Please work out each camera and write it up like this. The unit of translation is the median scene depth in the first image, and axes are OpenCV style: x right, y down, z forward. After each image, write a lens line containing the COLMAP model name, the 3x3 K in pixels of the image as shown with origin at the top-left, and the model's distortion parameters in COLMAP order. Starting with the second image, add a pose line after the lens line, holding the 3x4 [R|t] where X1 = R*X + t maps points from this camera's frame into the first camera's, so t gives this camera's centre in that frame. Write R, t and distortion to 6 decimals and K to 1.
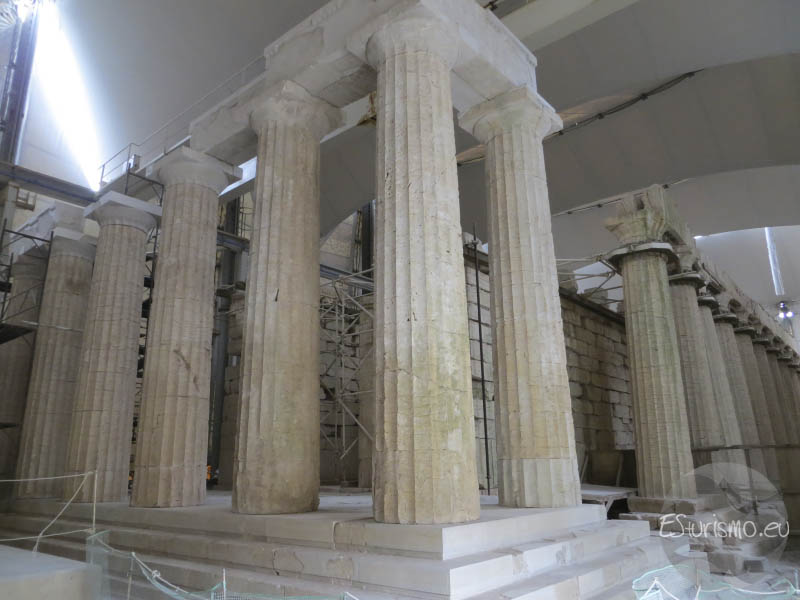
lens RADIAL K [[600.5, 0, 402.2], [0, 600.5, 300.9], [0, 0, 1]] dist [-0.020339, 0.008682]
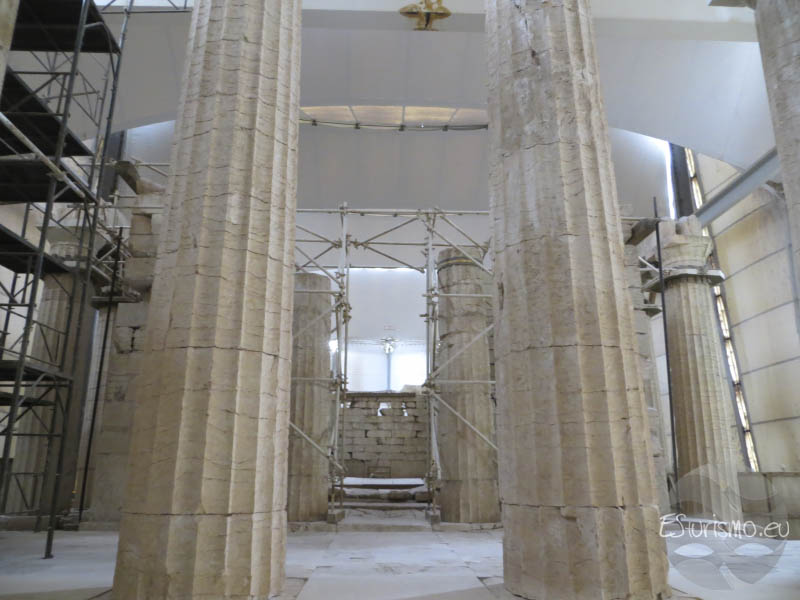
lens RADIAL K [[600.5, 0, 399.6], [0, 600.5, 302.6], [0, 0, 1]] dist [-0.020339, 0.008682]
pose [[0.735846, 0.202644, 0.646116, -0.817659], [-0.194254, 0.977239, -0.085265, 0.192456], [-0.648688, -0.062769, 0.758461, 0.748299]]
